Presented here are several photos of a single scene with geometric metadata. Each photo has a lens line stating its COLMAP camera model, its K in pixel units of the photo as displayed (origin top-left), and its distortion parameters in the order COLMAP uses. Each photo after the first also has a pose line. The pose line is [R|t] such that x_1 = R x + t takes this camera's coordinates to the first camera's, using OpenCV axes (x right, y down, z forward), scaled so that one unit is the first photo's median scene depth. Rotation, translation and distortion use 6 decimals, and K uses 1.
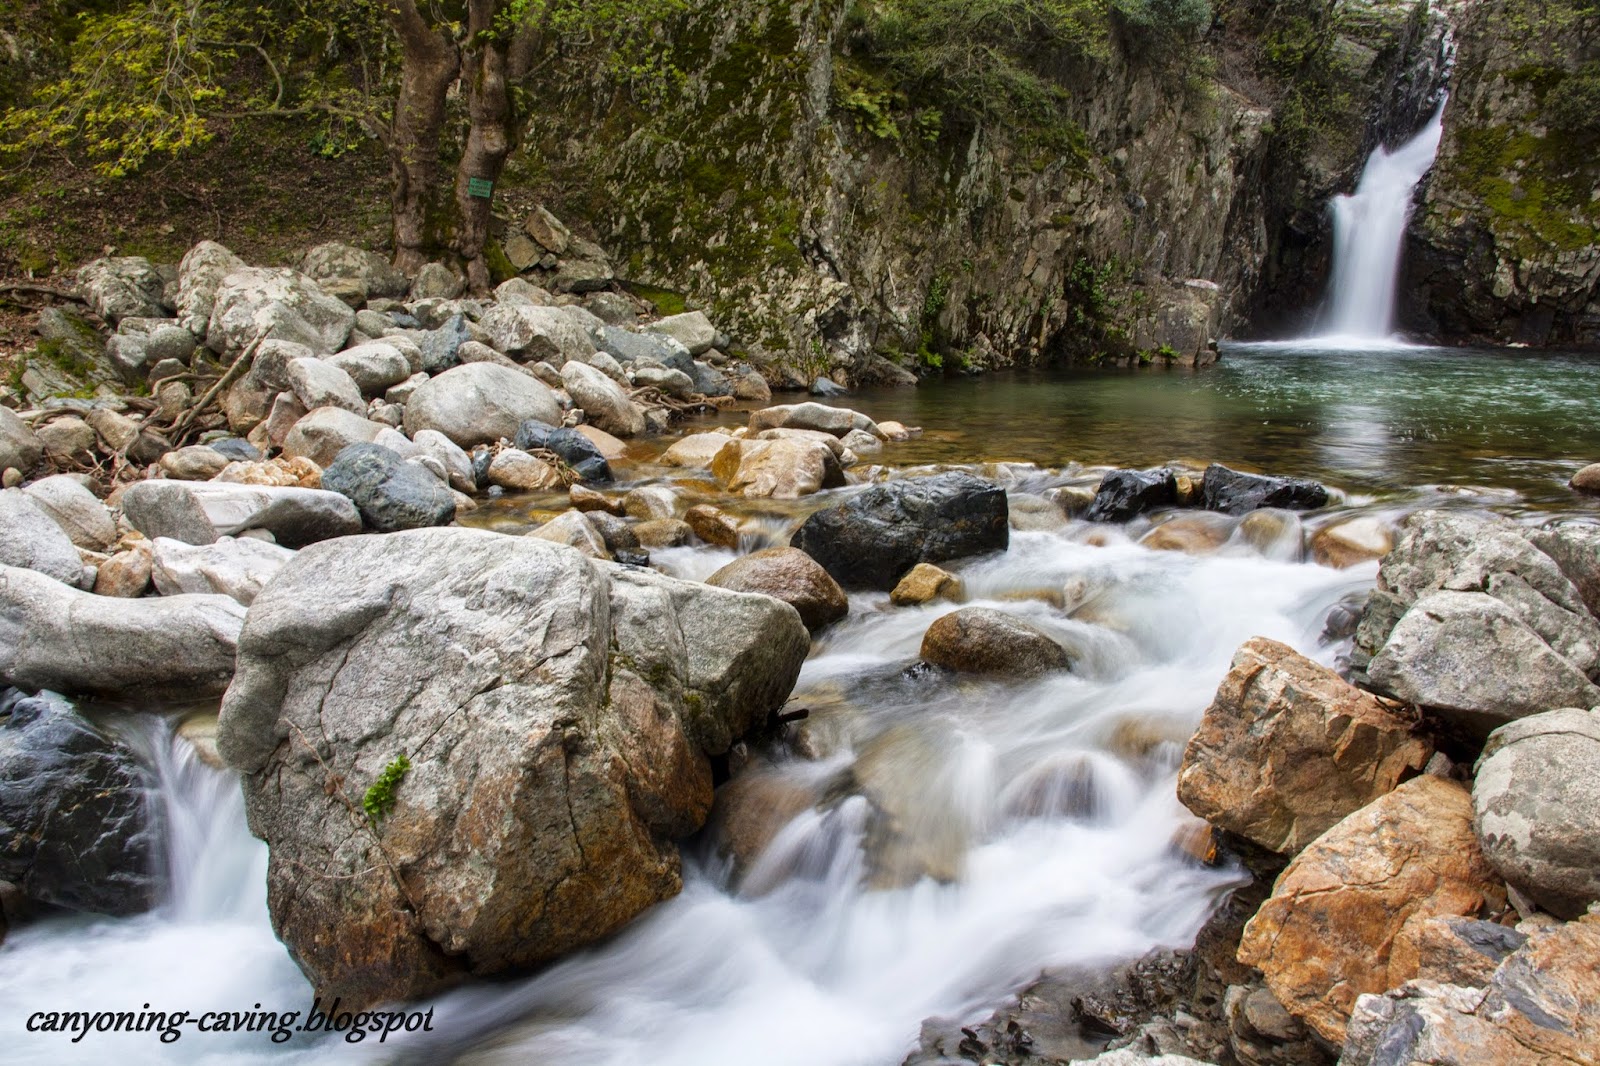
lens RADIAL K [[1257.7, 0, 828.1], [0, 1257.7, 536.0], [0, 0, 1]] dist [-0.117615, 0.106821]
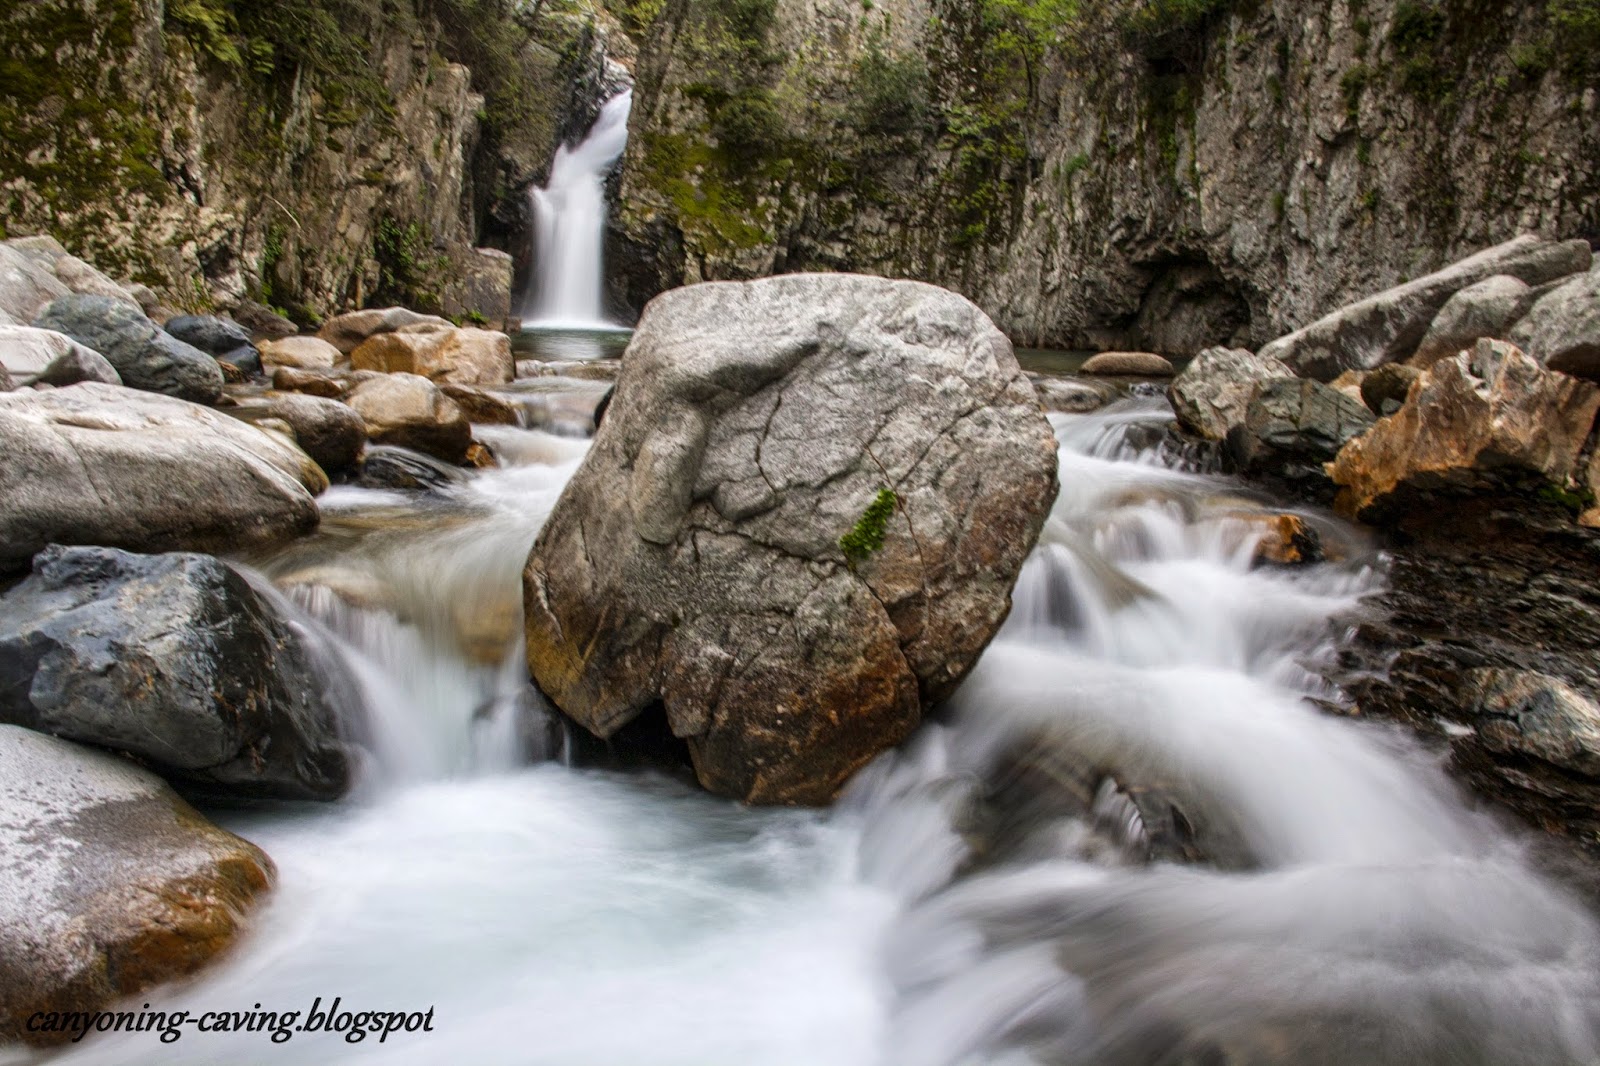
lens RADIAL K [[1257.7, 0, 828.1], [0, 1257.7, 536.0], [0, 0, 1]] dist [-0.117615, 0.106821]
pose [[0.816146, -0.073346, 0.573171, -0.143877], [0.067874, 0.997213, 0.030961, 0.027500], [-0.573845, 0.013635, 0.818850, 0.033820]]
